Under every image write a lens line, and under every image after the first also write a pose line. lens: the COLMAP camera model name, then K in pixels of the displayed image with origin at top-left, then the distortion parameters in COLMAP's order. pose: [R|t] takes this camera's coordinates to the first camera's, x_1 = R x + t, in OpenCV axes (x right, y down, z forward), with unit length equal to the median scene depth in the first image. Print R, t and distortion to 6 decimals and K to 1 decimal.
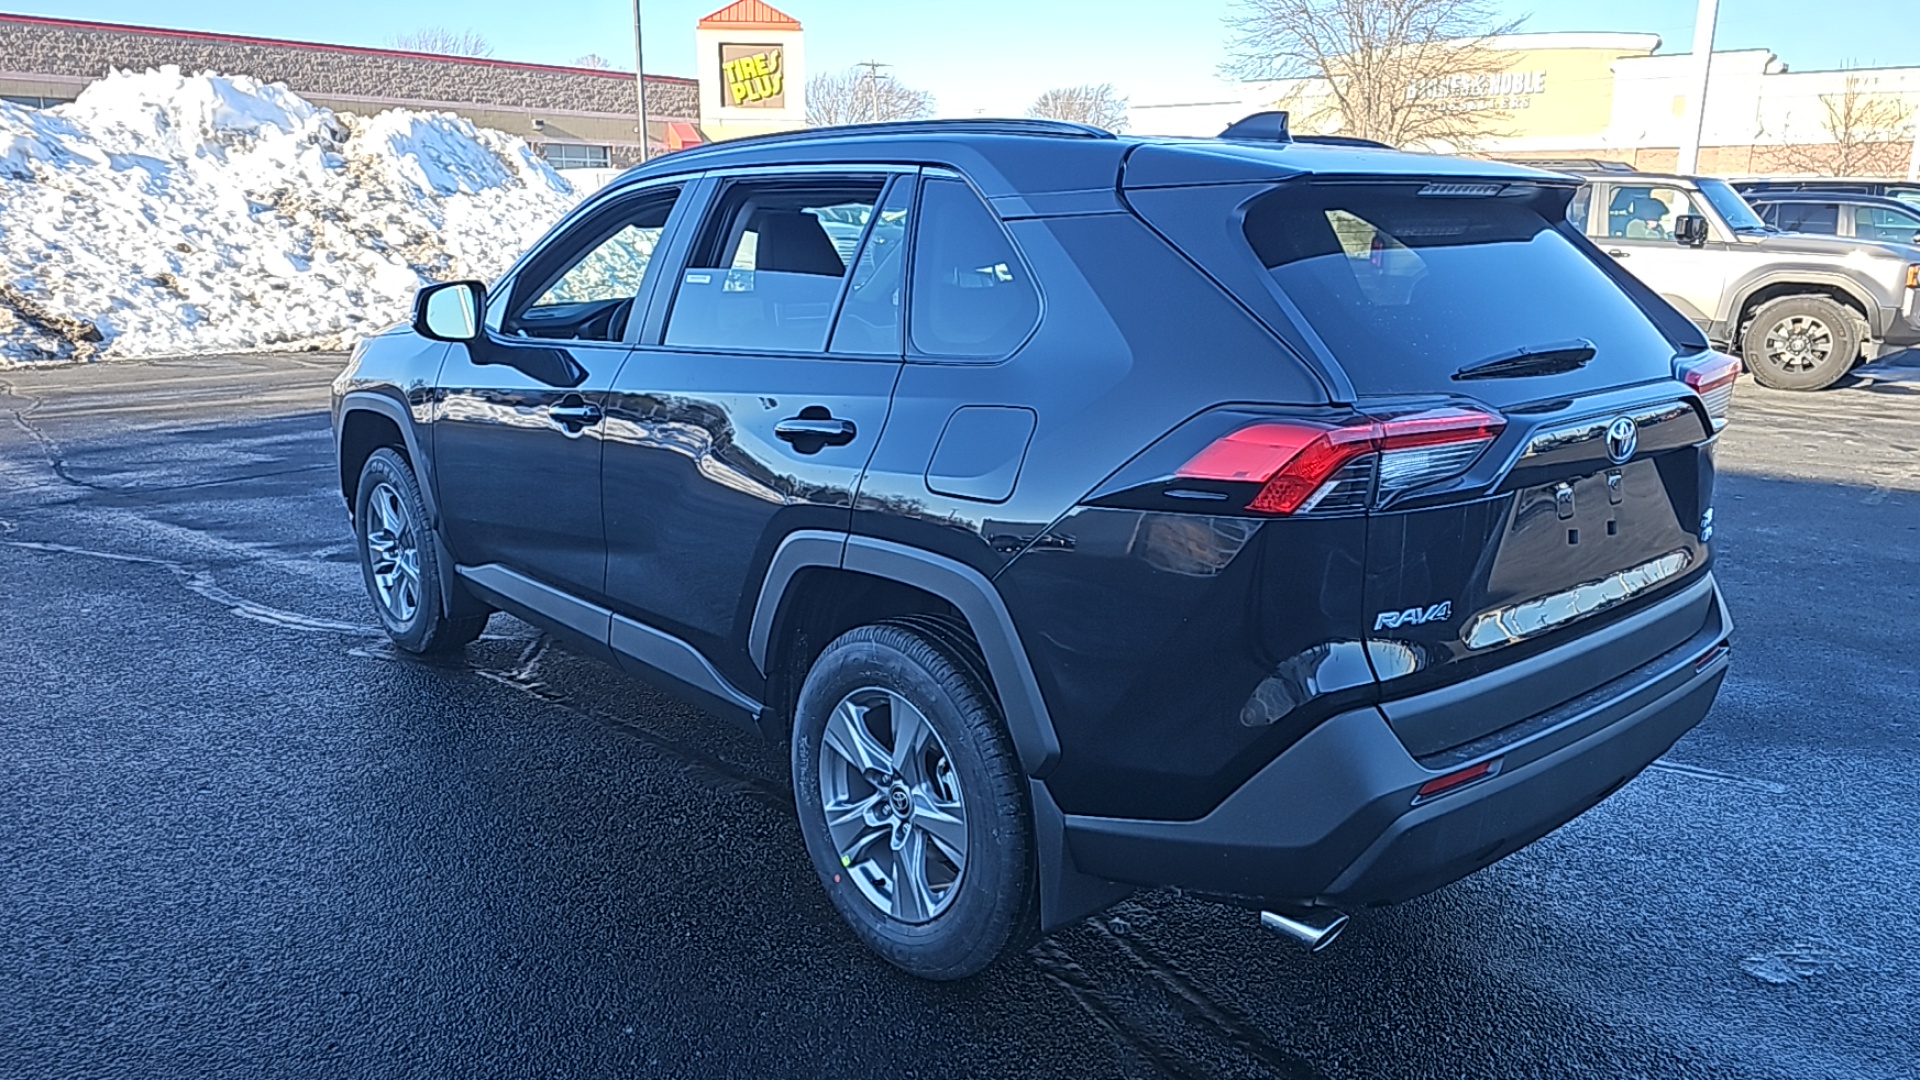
lens RADIAL K [[1332.5, 0, 952.3], [0, 1332.5, 536.1], [0, 0, 1]] dist [0.067597, -0.050388]
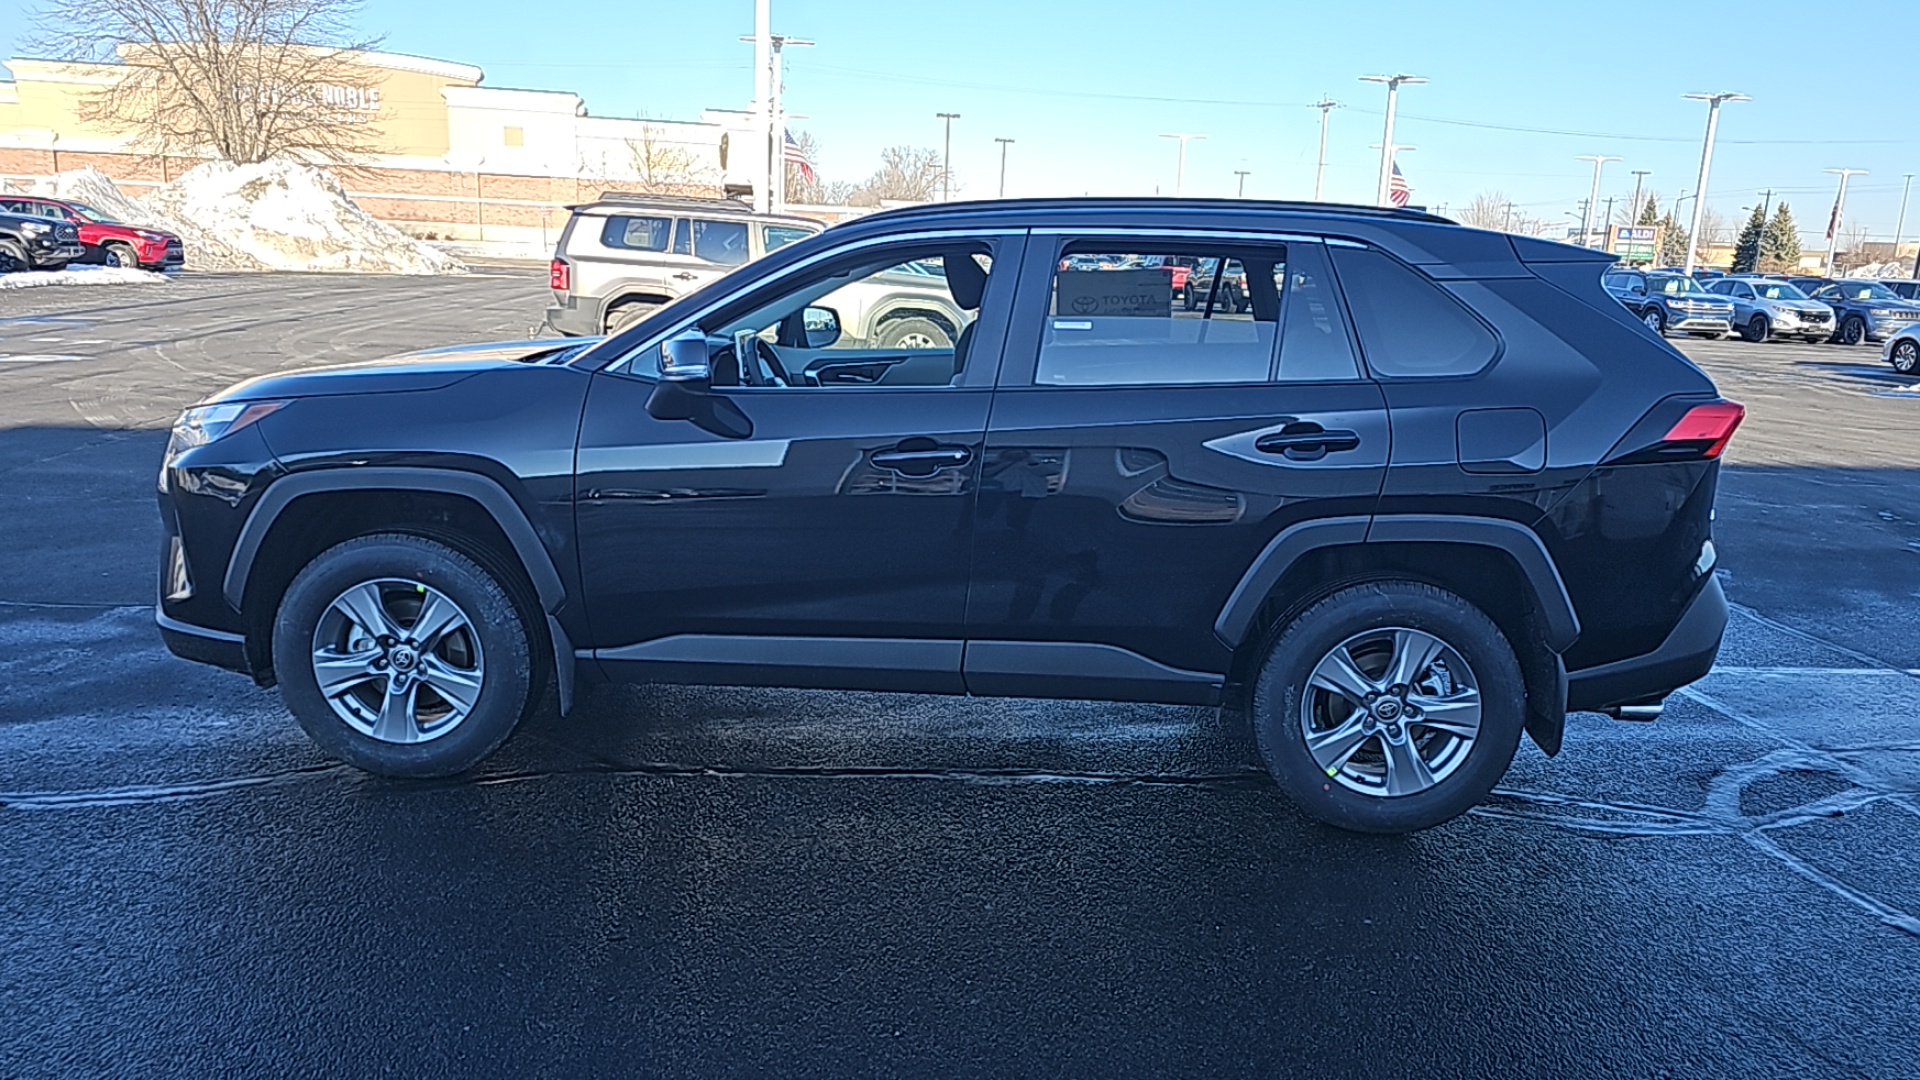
lens RADIAL K [[1332.5, 0, 952.3], [0, 1332.5, 536.1], [0, 0, 1]] dist [0.067597, -0.050388]
pose [[0.708422, -0.126767, 0.694311, -1.212961], [0.134601, 0.989949, 0.043408, -0.088289], [-0.692835, 0.062704, 0.718365, 0.309460]]
